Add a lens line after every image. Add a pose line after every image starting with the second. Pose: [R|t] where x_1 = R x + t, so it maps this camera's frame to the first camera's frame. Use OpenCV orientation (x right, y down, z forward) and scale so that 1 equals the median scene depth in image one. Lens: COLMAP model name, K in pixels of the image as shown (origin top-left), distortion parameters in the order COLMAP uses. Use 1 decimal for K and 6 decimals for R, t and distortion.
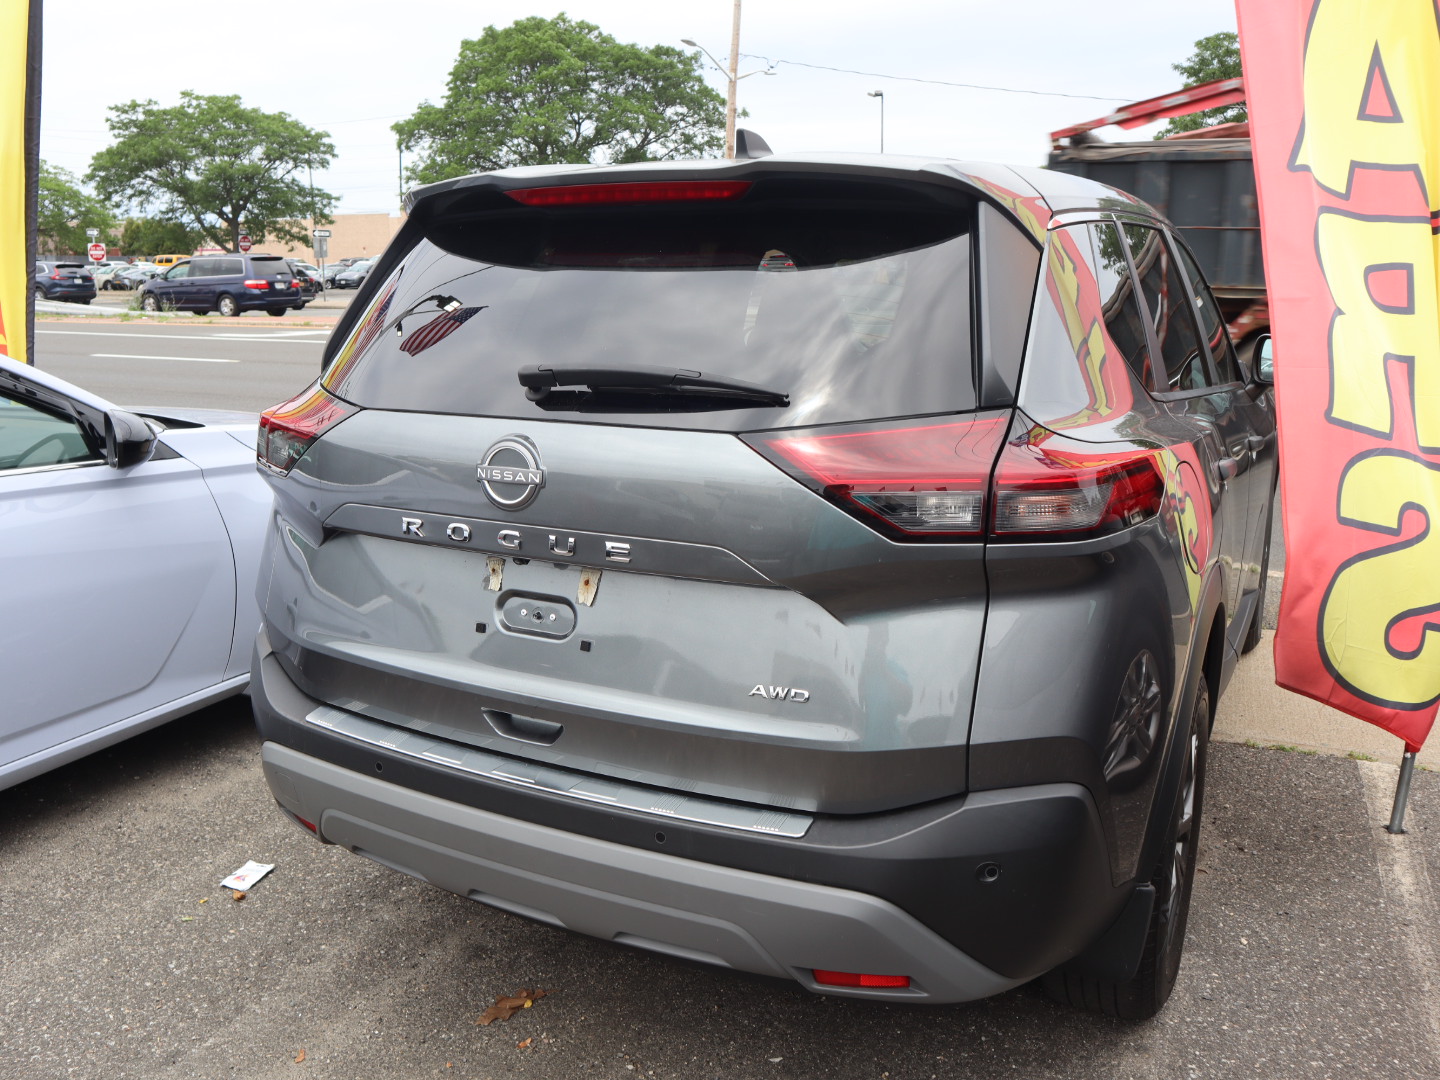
lens RADIAL K [[1181.2, 0, 730.3], [0, 1181.2, 533.3], [0, 0, 1]] dist [-0.087759, 0.005936]
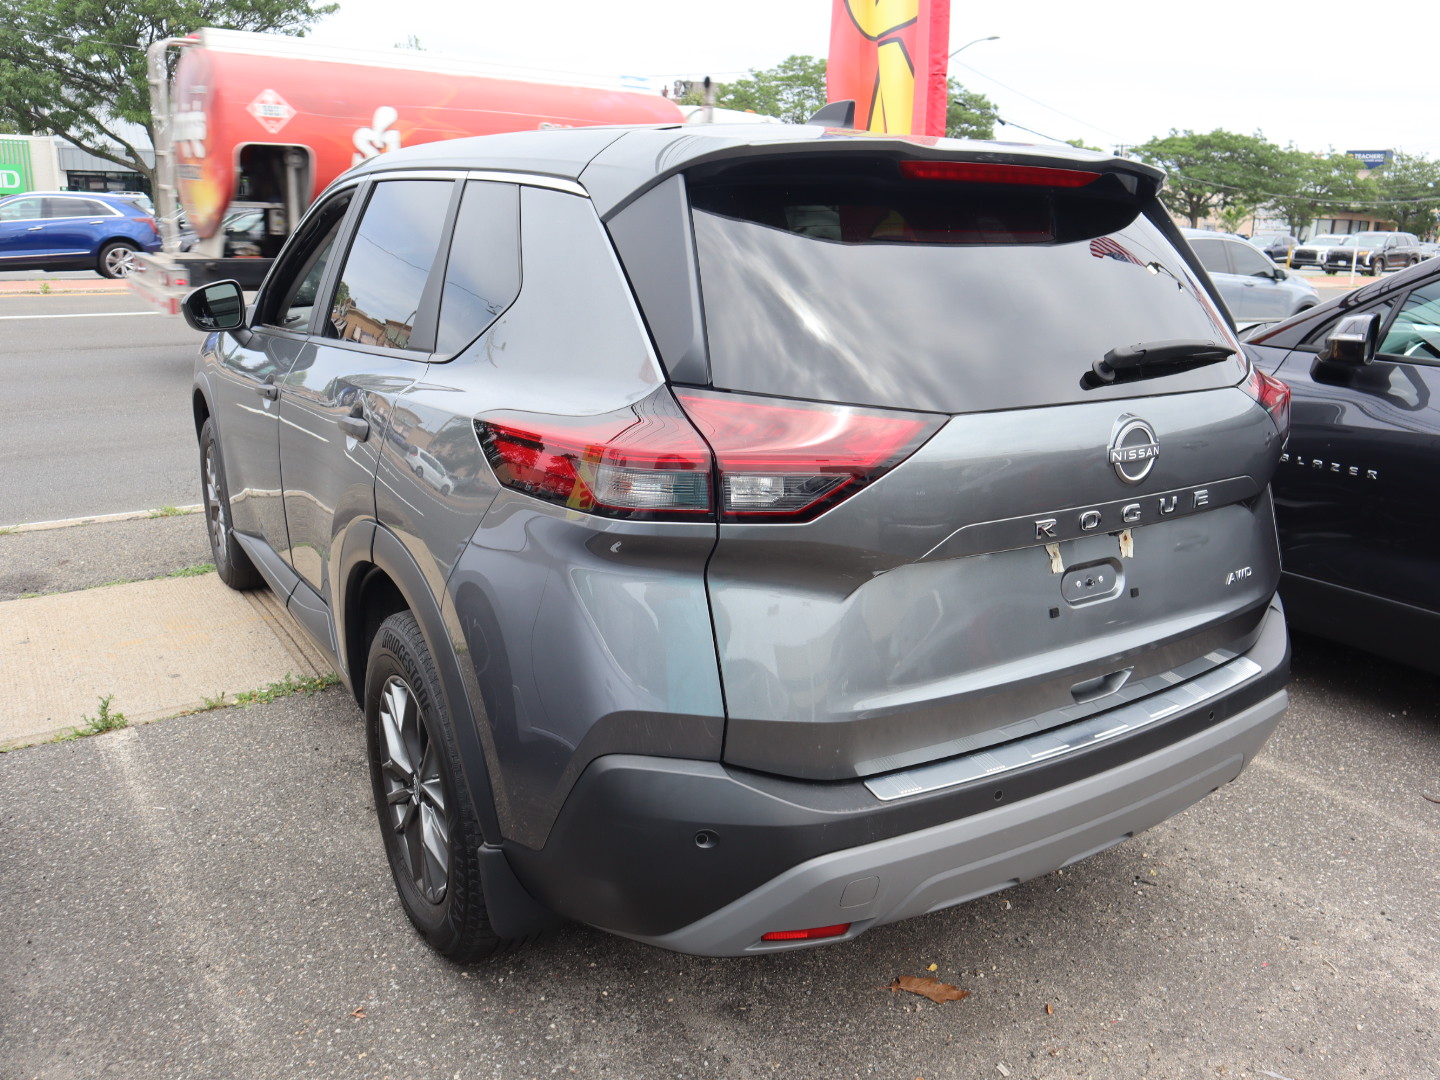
lens RADIAL K [[1104.8, 0, 710.1], [0, 1104.8, 533.3], [0, 0, 1]] dist [-0.110428, 0.055538]
pose [[0.515969, -0.226938, 0.826000, -1.003145], [0.160480, 0.972804, 0.167026, -0.169042], [-0.841441, 0.046376, 0.538356, 0.660393]]
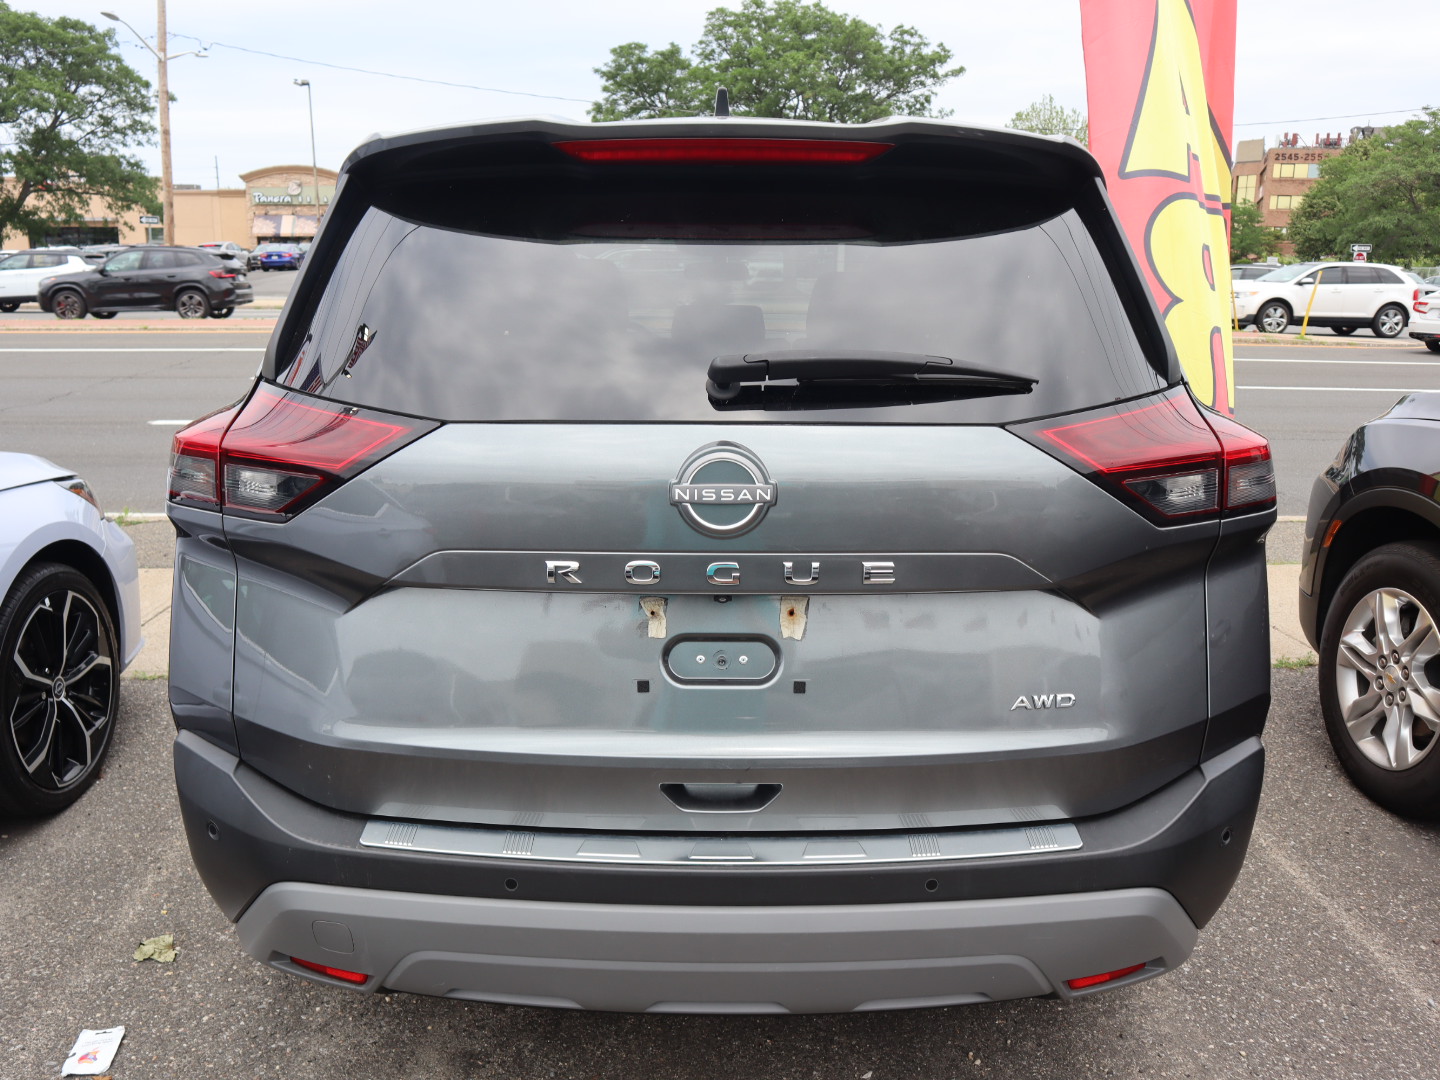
lens RADIAL K [[1104.8, 0, 725.1], [0, 1104.8, 547.0], [0, 0, 1]] dist [-0.110428, 0.055538]
pose [[0.887435, -0.108729, 0.447925, -0.436445], [0.091608, 0.993999, 0.059788, -0.048083], [-0.451737, -0.012024, 0.892070, 0.271195]]
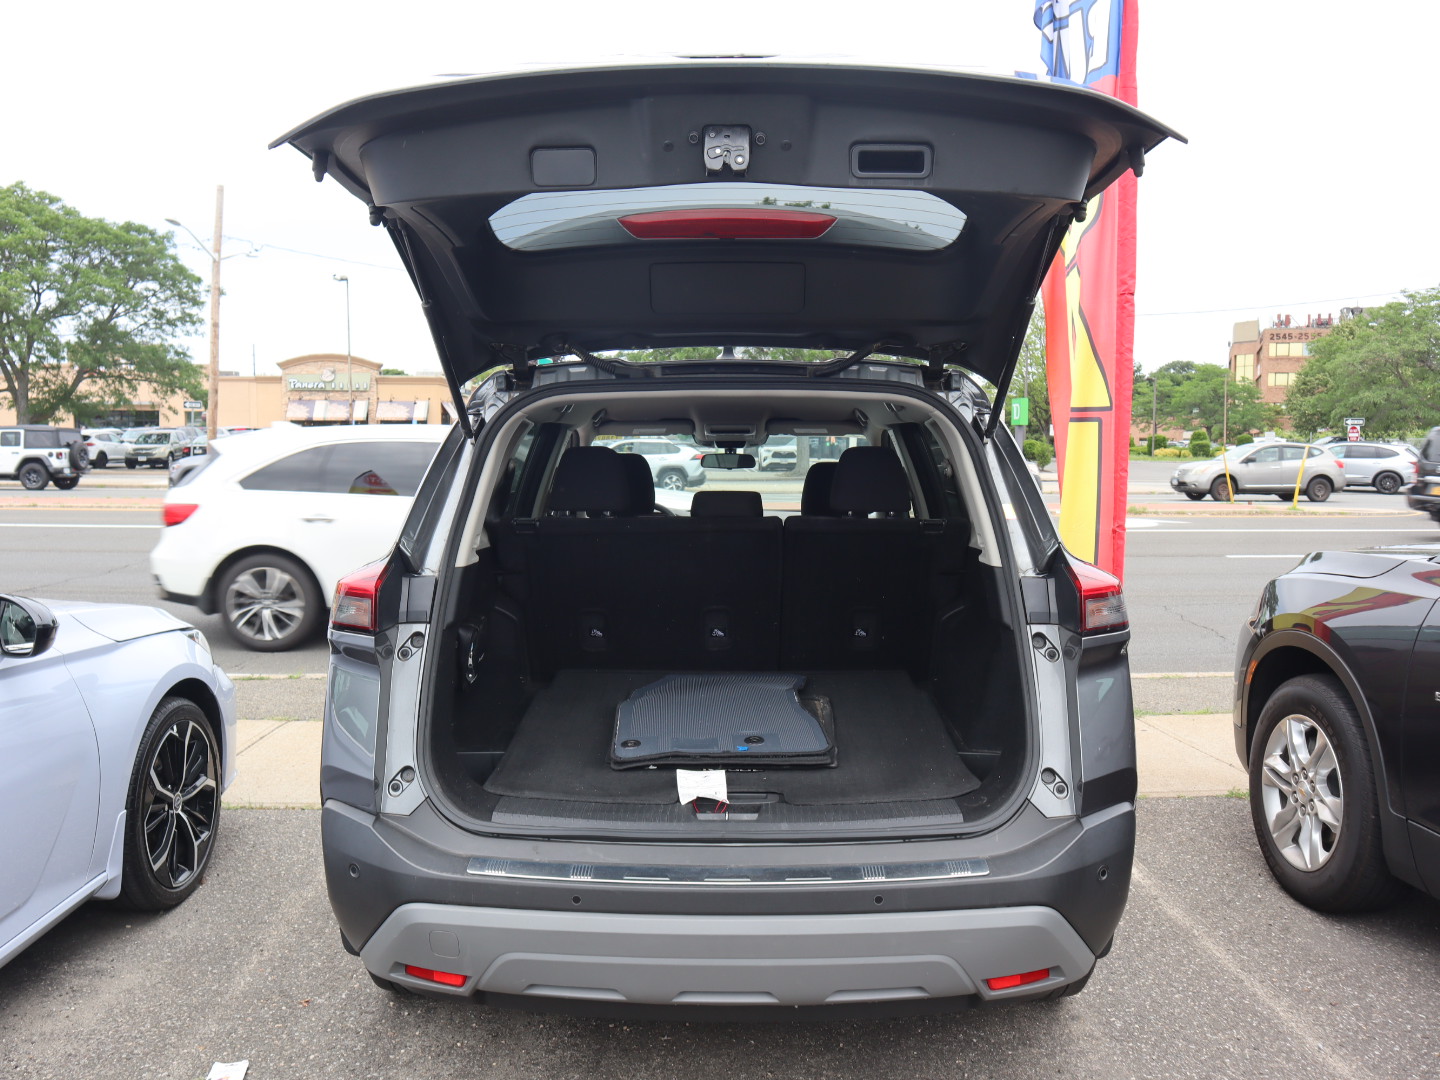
lens RADIAL K [[1104.8, 0, 724.0], [0, 1104.8, 524.8], [0, 0, 1]] dist [-0.110428, 0.055538]
pose [[0.894838, -0.031747, 0.445261, -0.569081], [0.095688, 0.987923, -0.121867, -0.005742], [-0.436015, 0.151657, 0.887069, -0.007659]]
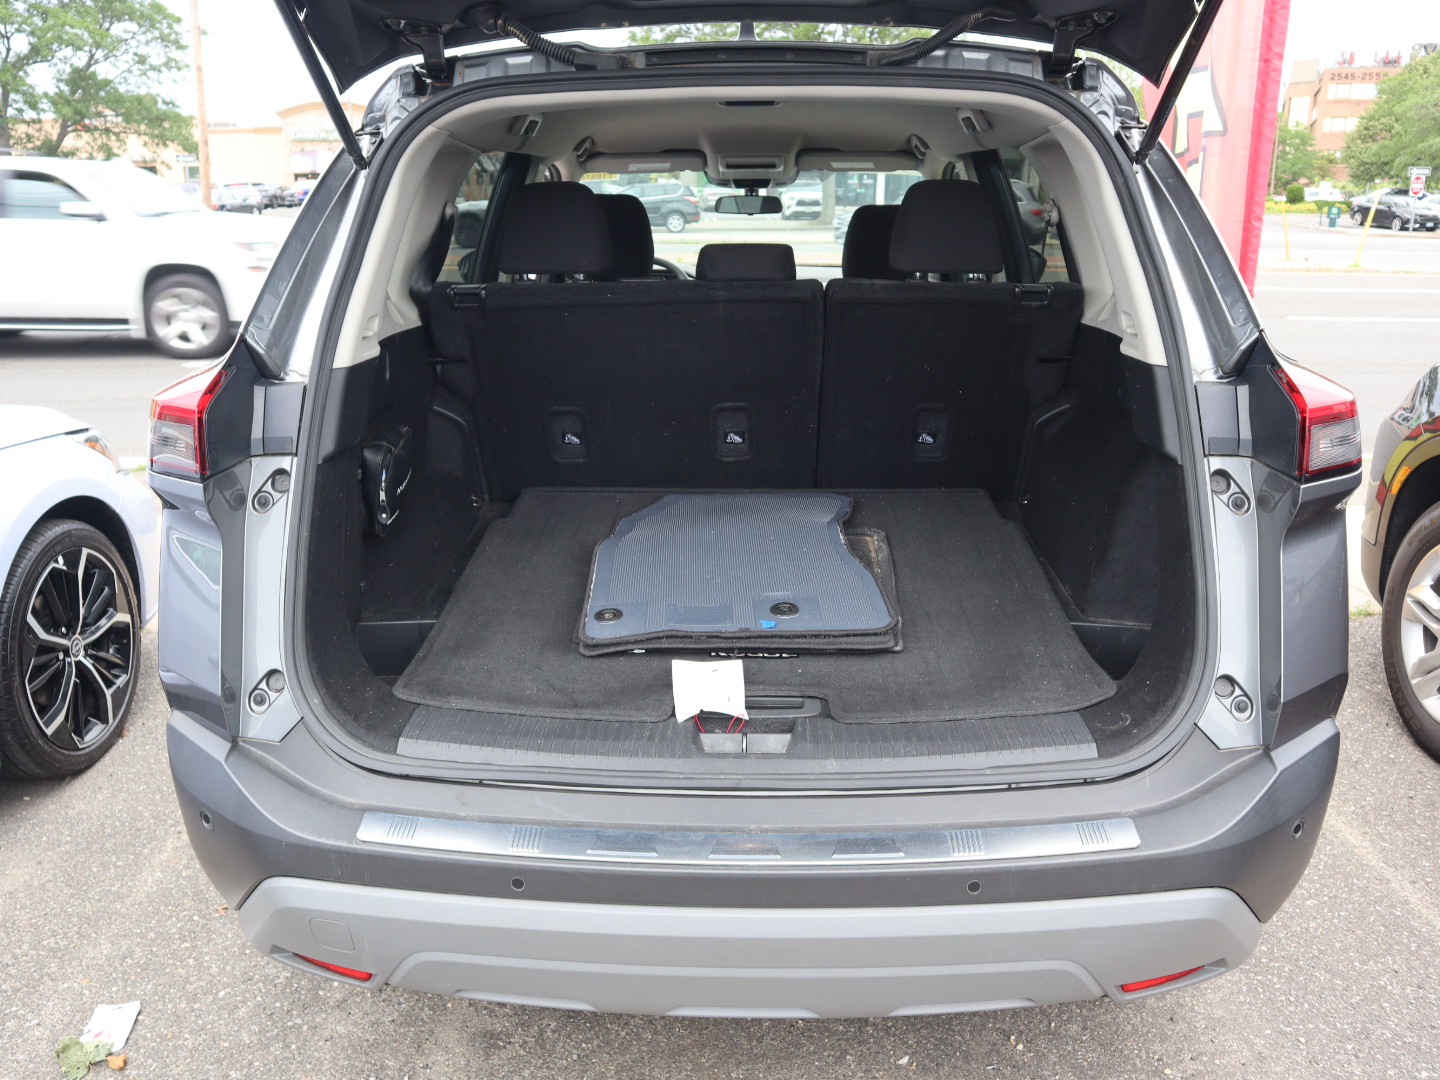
lens RADIAL K [[1104.8, 0, 727.9], [0, 1104.8, 538.6], [0, 0, 1]] dist [-0.110428, 0.055538]
pose [[0.901749, -0.134801, 0.410704, -0.397877], [0.098589, 0.989226, 0.108219, -0.063972], [-0.420867, -0.057095, 0.905324, 0.321922]]
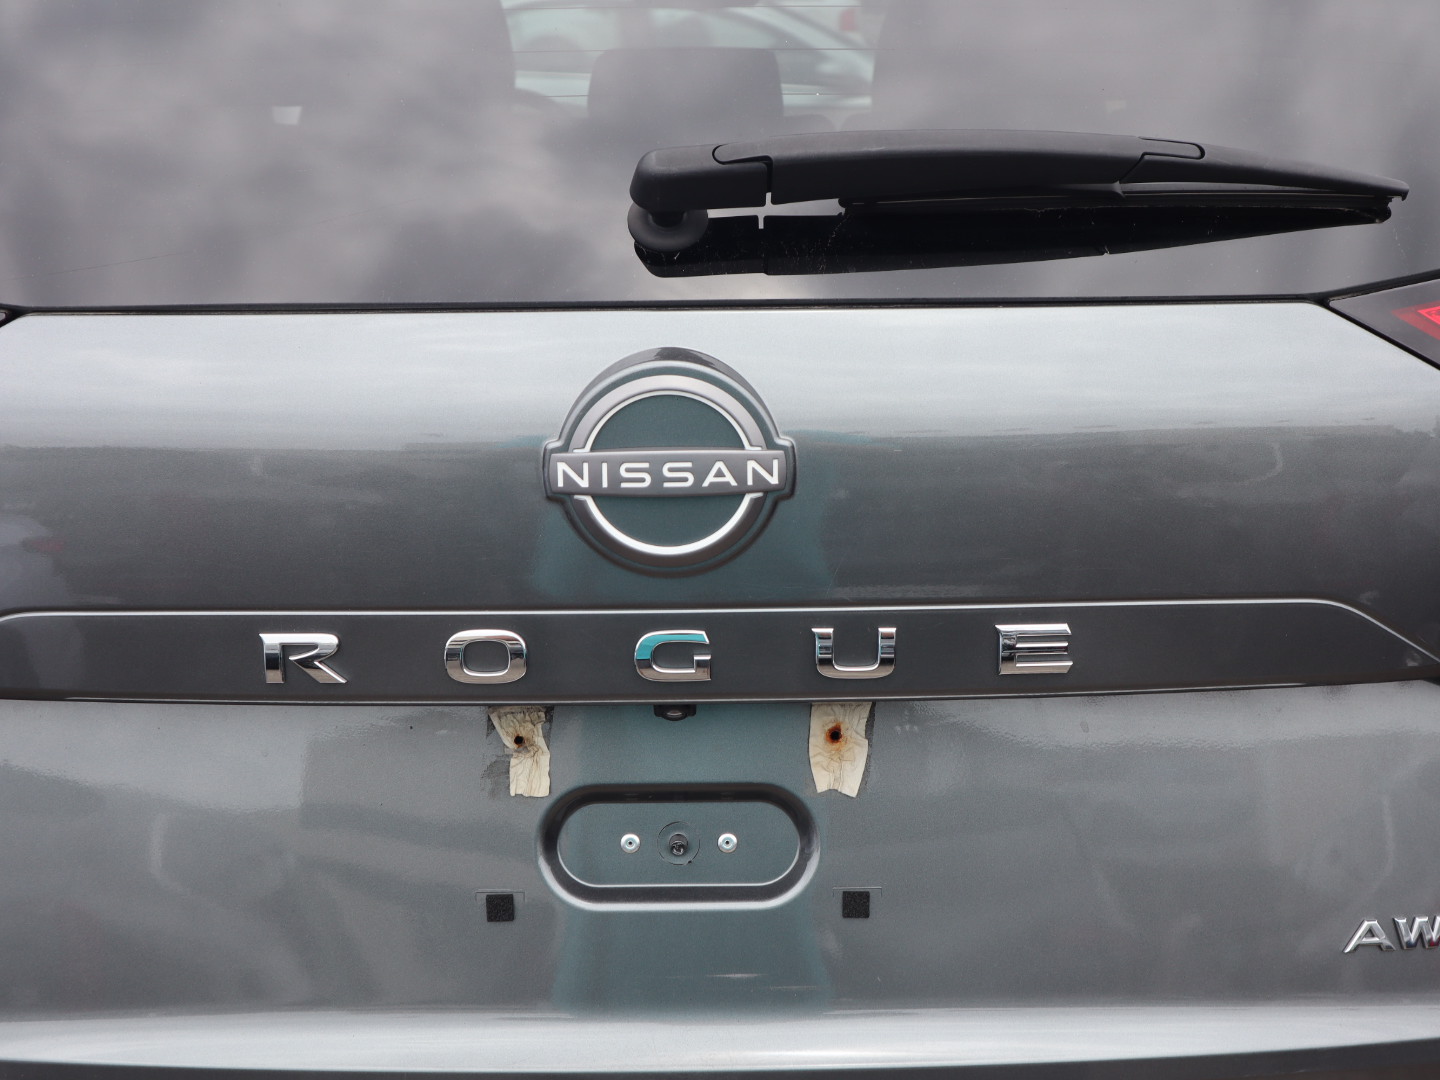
lens RADIAL K [[2055.1, 0, 725.4], [0, 2055.1, 543.7], [0, 0, 1]] dist [-0.009417, 0.000000]
pose [[0.890768, -0.130175, 0.435416, -0.362109], [0.106875, 0.991232, 0.077702, -0.060812], [-0.441713, -0.022680, 0.896870, 0.374506]]
